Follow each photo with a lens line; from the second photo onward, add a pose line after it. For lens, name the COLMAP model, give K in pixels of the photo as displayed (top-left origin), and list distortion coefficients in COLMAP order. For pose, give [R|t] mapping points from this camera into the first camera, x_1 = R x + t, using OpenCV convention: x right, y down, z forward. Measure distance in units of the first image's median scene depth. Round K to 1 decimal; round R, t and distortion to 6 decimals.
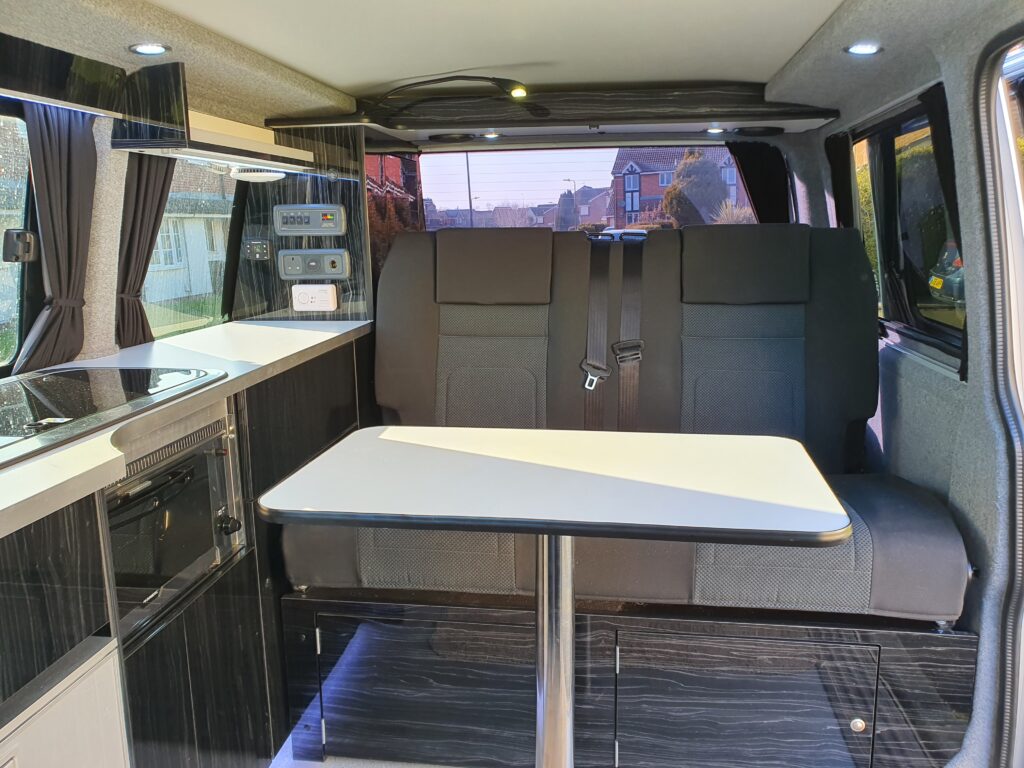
lens RADIAL K [[793.7, 0, 515.6], [0, 793.7, 381.6], [0, 0, 1]] dist [-0.005132, 0.000178]
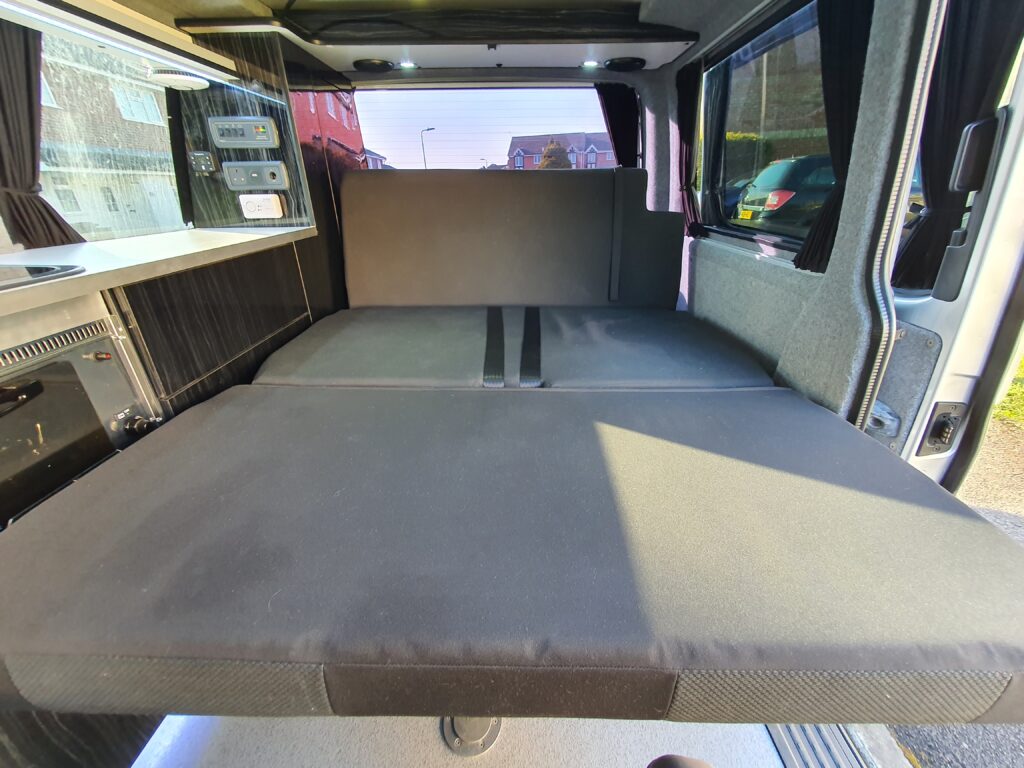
lens RADIAL K [[402.4, 0, 511.5], [0, 402.4, 377.7], [0, 0, 1]] dist [-0.002782, -0.000383]
pose [[0.991646, -0.046528, 0.120309, 0.034315], [0.016265, 0.970338, 0.241204, 0.004481], [-0.127963, -0.237232, 0.962988, 0.315204]]
